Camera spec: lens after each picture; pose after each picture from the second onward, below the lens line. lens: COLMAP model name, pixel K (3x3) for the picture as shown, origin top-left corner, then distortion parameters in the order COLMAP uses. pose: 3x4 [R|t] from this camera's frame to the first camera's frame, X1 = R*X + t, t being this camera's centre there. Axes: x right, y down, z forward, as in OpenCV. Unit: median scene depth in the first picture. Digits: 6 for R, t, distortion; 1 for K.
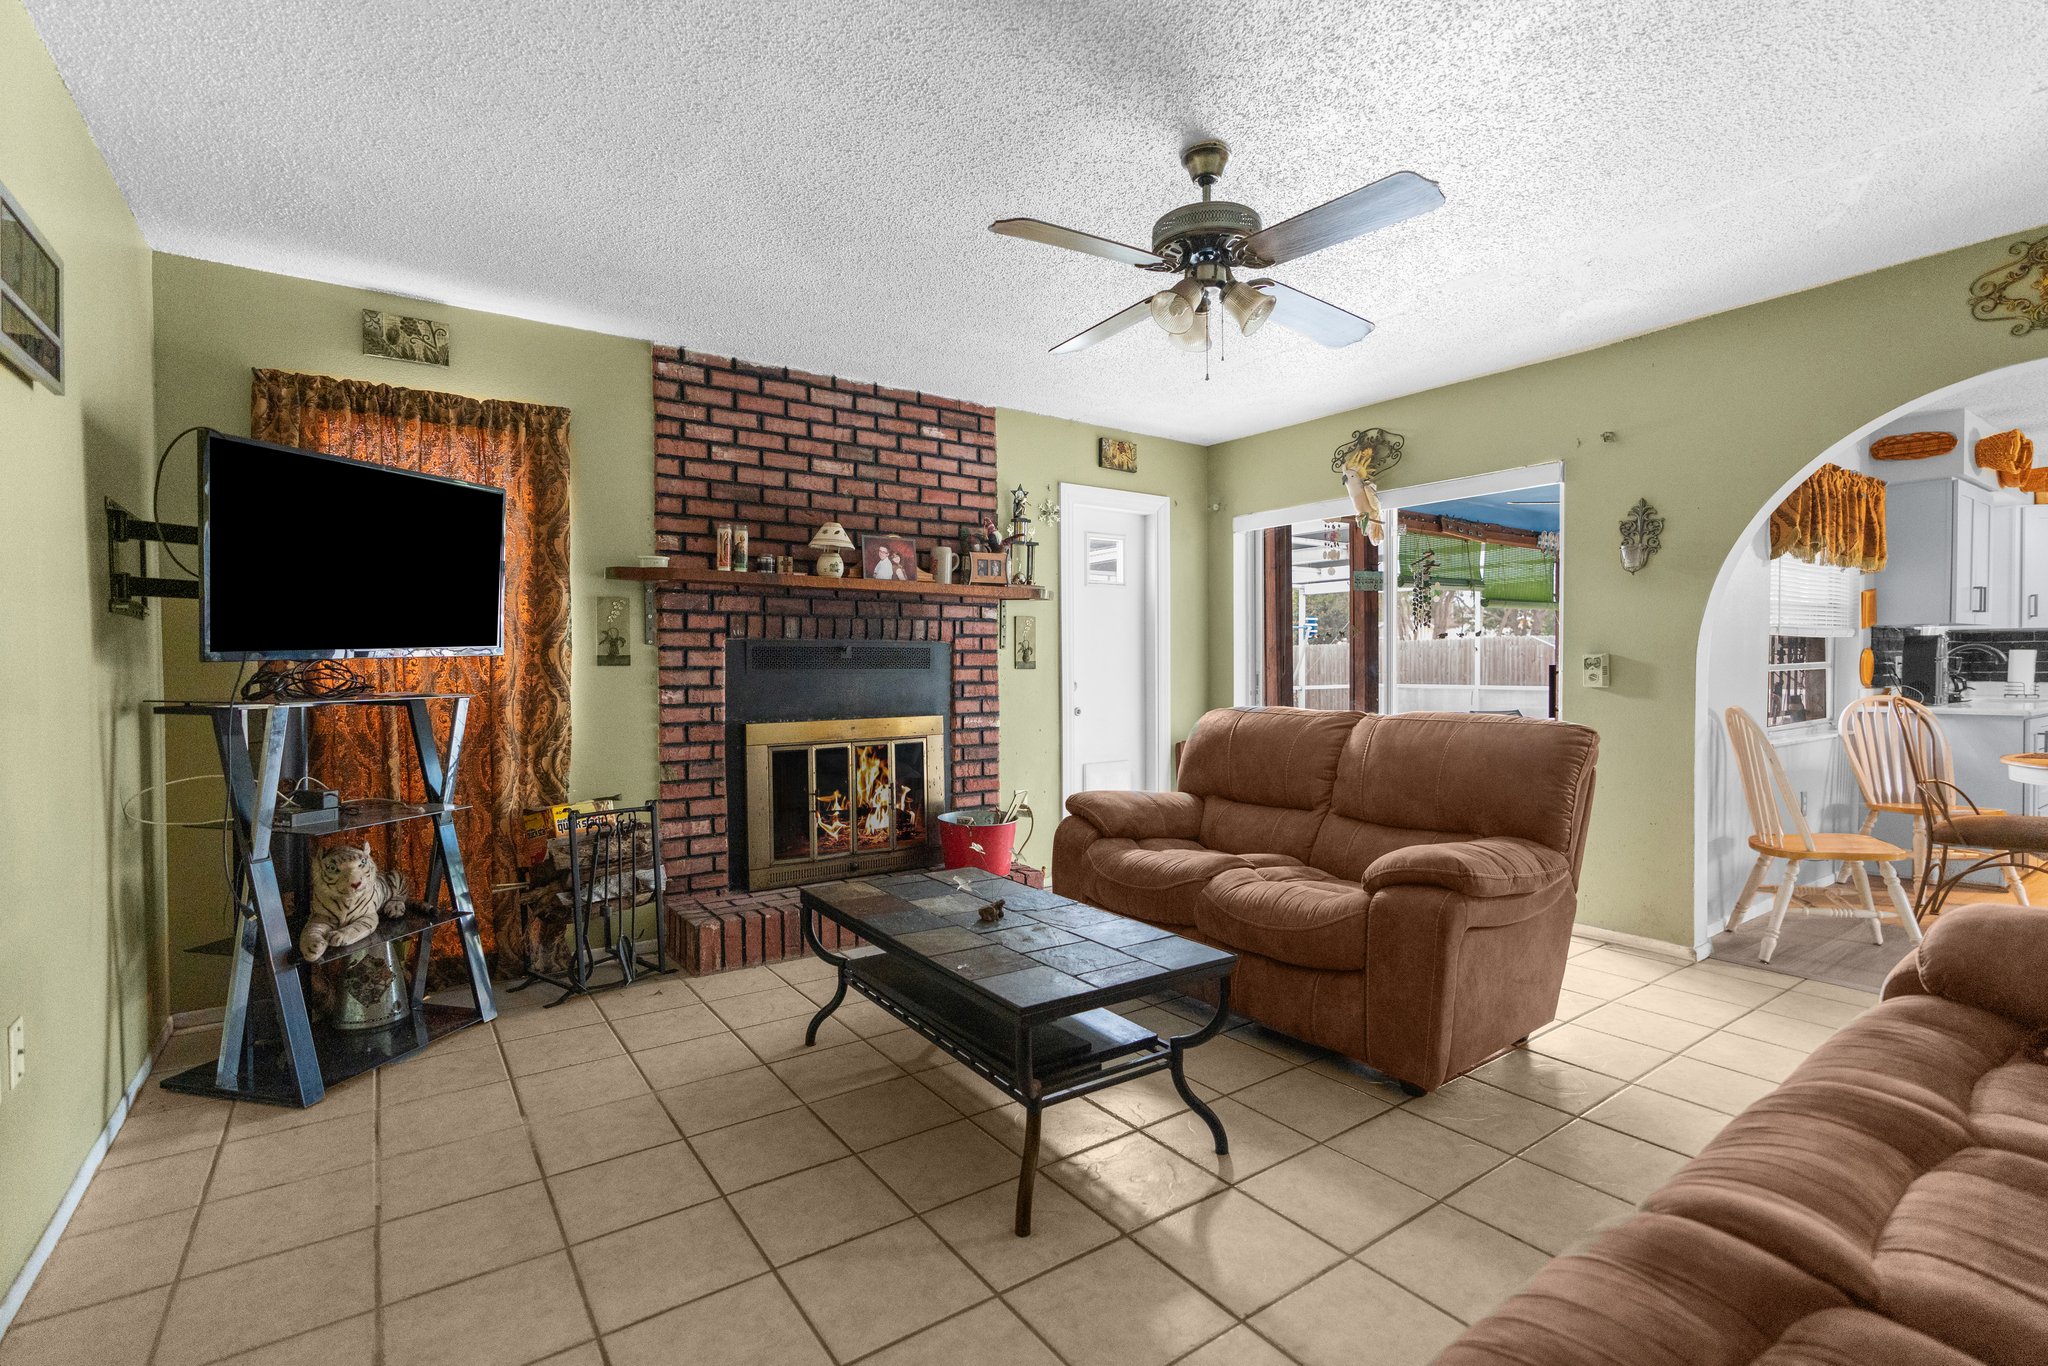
lens RADIAL K [[951.4, 0, 1029.1], [0, 951.4, 677.0], [0, 0, 1]] dist [-0.003353, 0.000379]
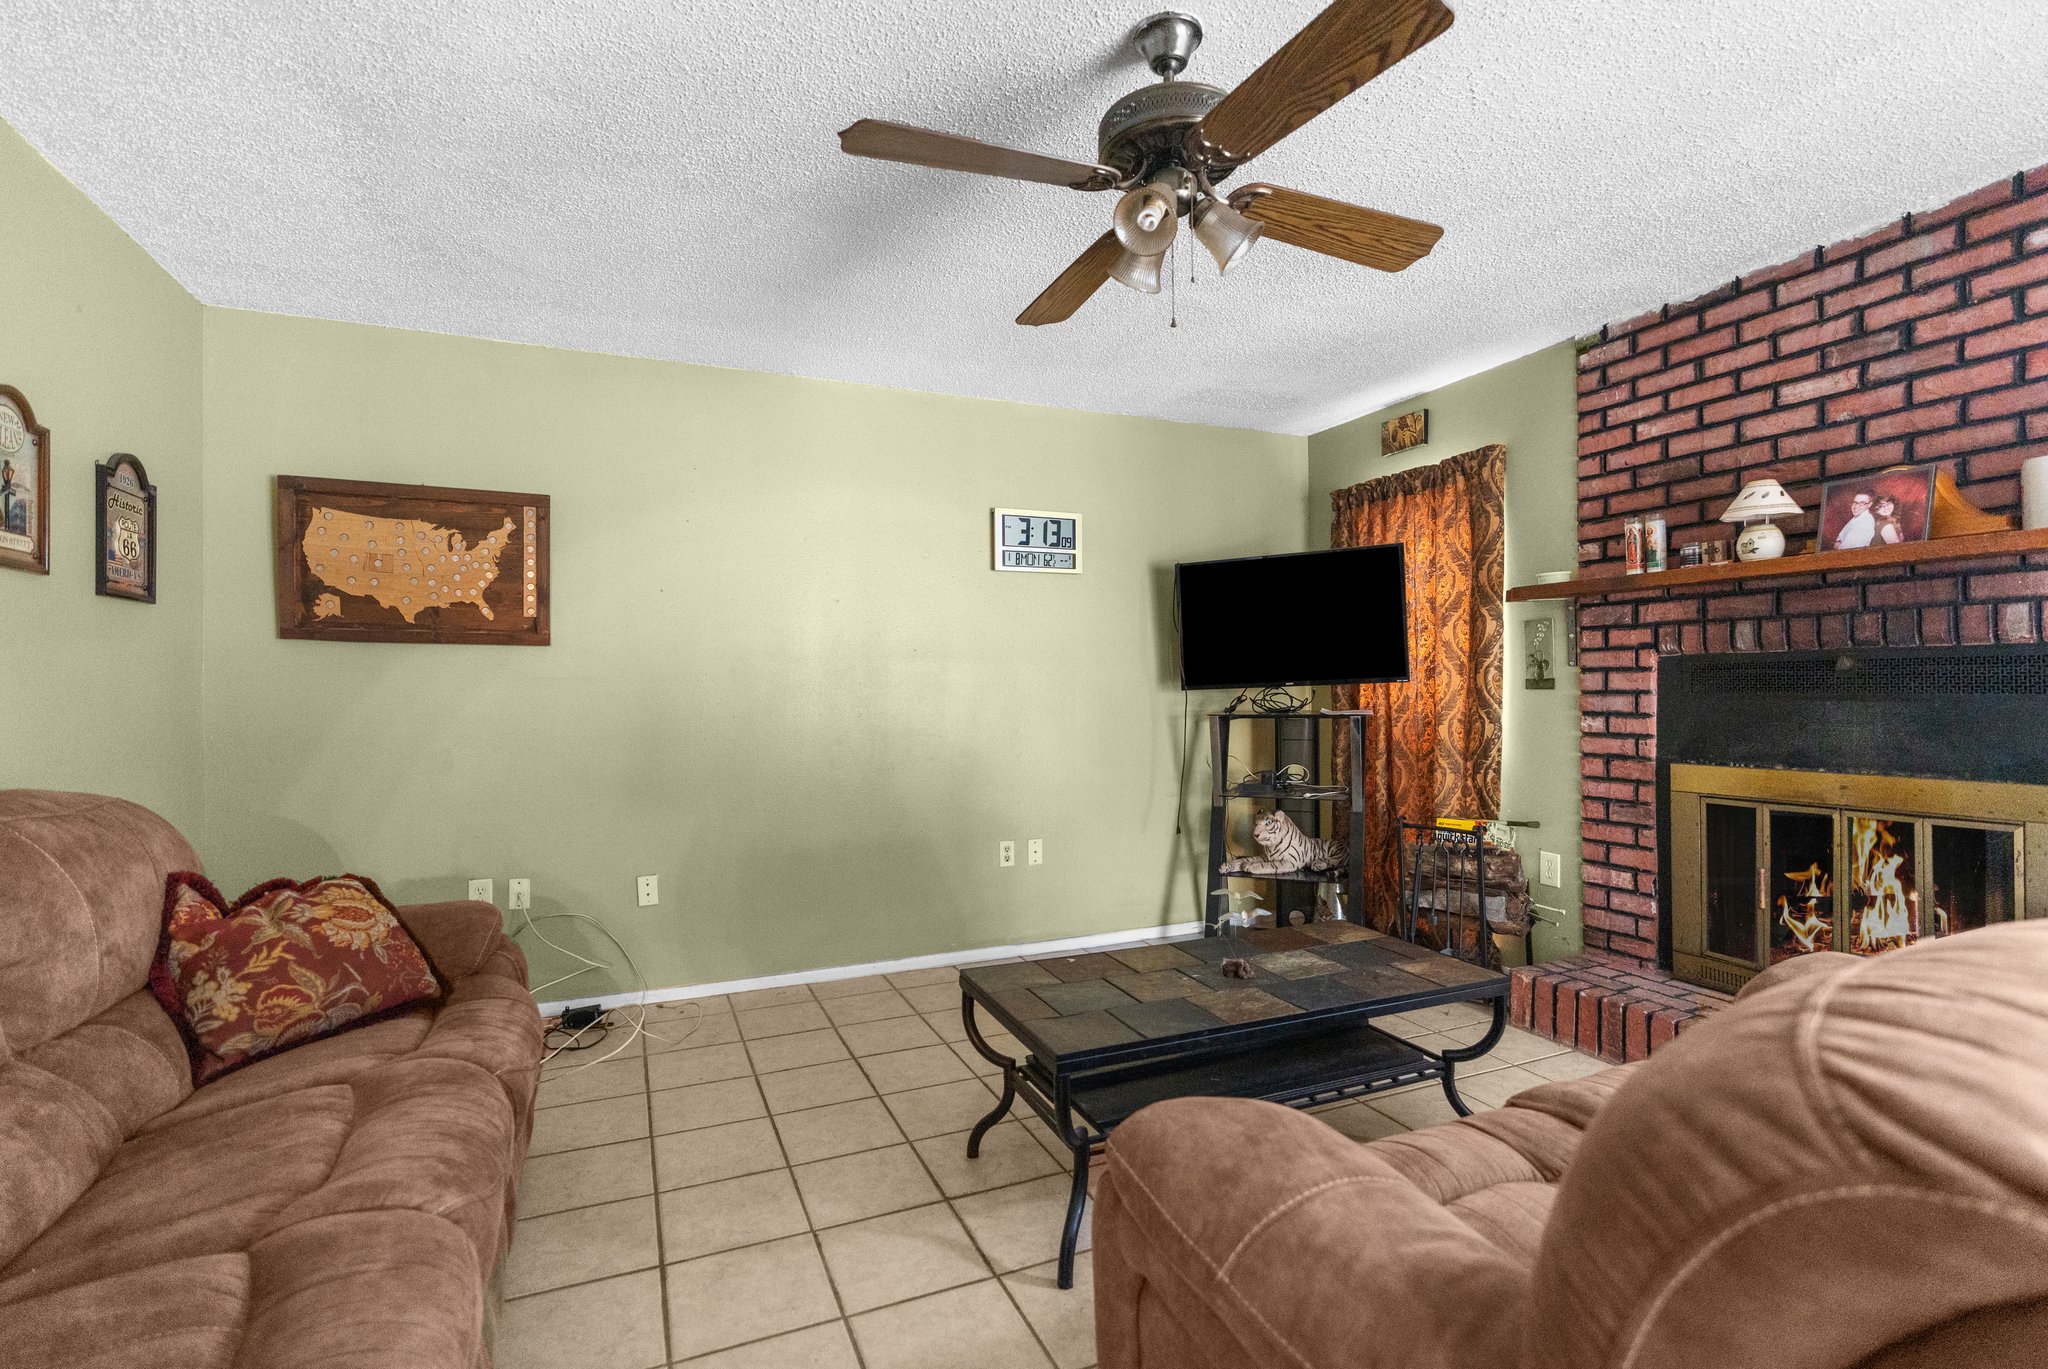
lens RADIAL K [[951.4, 0, 1029.1], [0, 951.4, 678.5], [0, 0, 1]] dist [-0.003353, 0.000379]
pose [[-0.202868, -0.003058, -0.979201, 0.592454], [0.001575, 0.999993, -0.003449, -0.019379], [0.979205, -0.002241, -0.202862, 0.651481]]
